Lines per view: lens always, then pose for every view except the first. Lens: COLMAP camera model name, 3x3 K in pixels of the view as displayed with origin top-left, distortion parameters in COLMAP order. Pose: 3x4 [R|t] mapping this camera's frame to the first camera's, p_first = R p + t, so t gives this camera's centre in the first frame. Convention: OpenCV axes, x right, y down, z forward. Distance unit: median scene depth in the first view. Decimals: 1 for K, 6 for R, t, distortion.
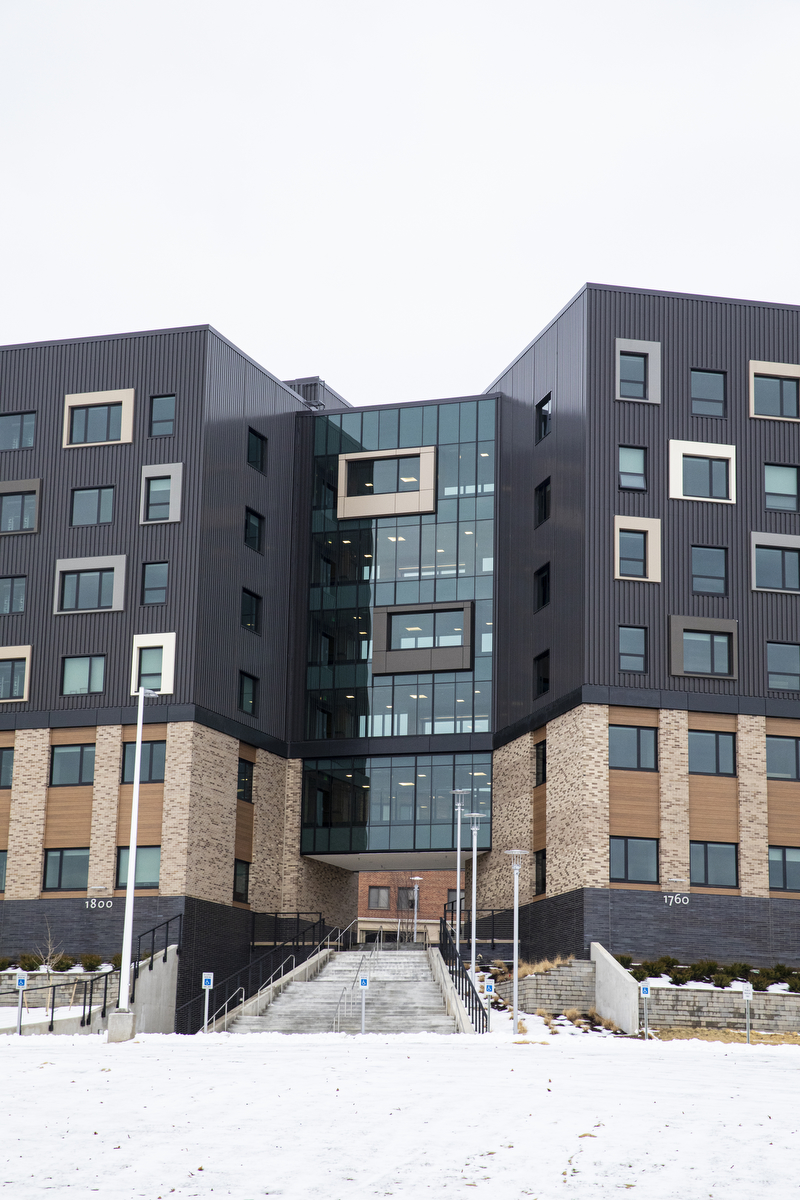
lens RADIAL K [[2152.5, 0, 400.1], [0, 2152.5, 638.8], [0, 0, 1]] dist [0.227964, 0.036925]
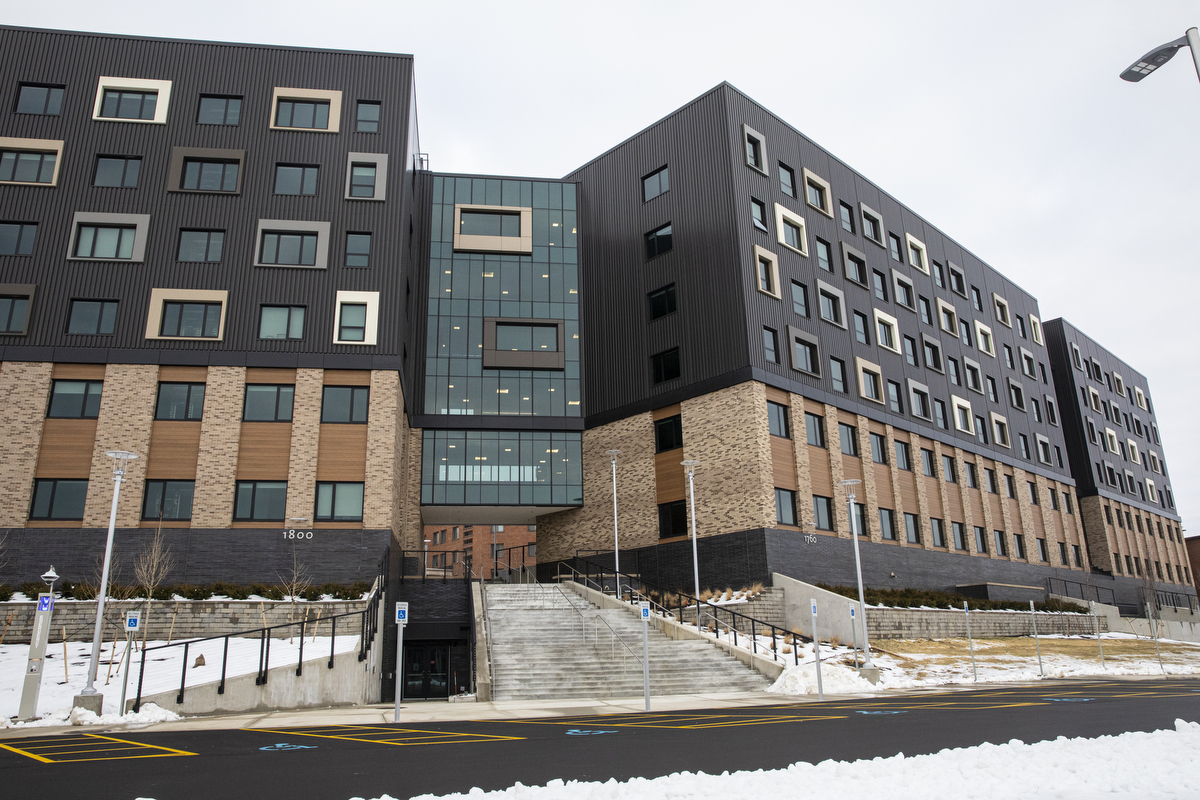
lens RADIAL K [[854.9, 0, 600.0], [0, 854.9, 400.0], [0, 0, 1]] dist [-0.094045, 0.079242]
pose [[0.874843, 0.099989, 0.473975, -0.207168], [-0.061845, 0.993512, -0.095438, 0.086996], [-0.480442, 0.054180, 0.875351, 0.570358]]
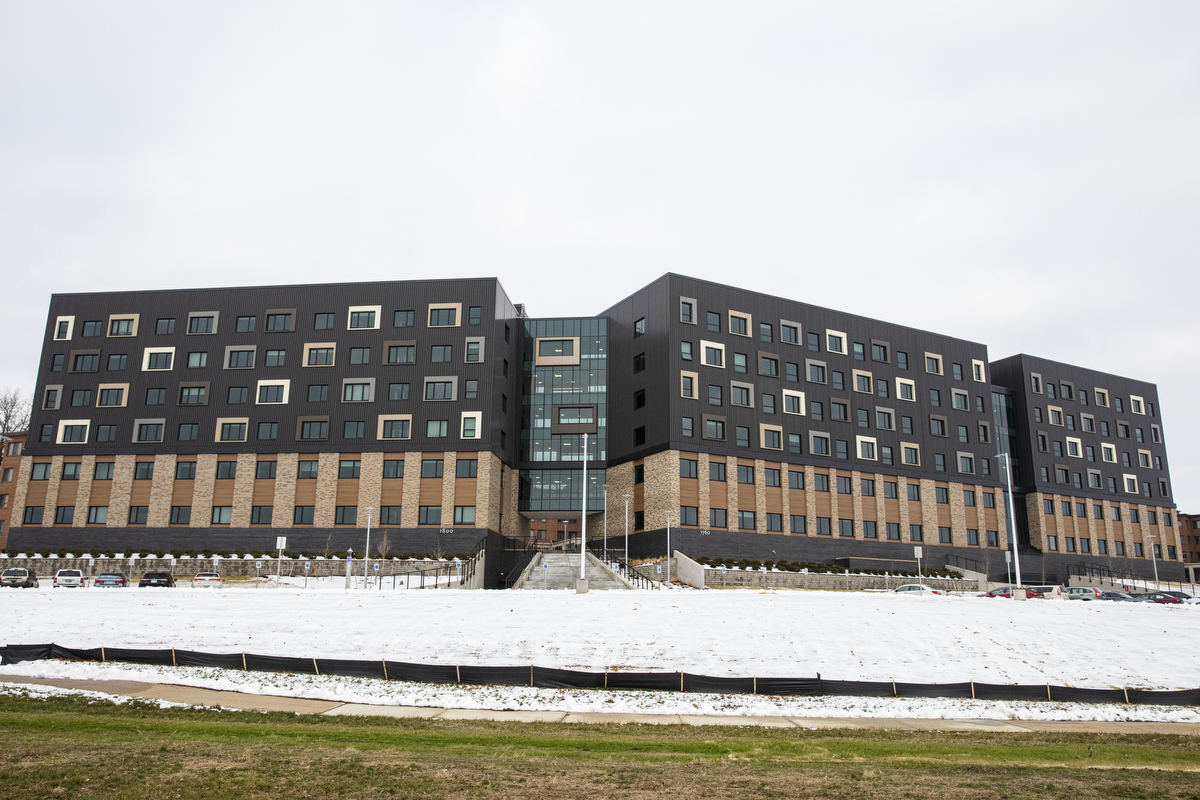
lens RADIAL K [[886.0, 0, 600.9], [0, 886.0, 417.5], [0, 0, 1]] dist [-0.072181, 0.000032]
pose [[0.971405, 0.043459, 0.233419, -0.199532], [-0.041161, 0.999044, -0.014706, 0.011830], [-0.233835, 0.004677, 0.972265, 0.074150]]
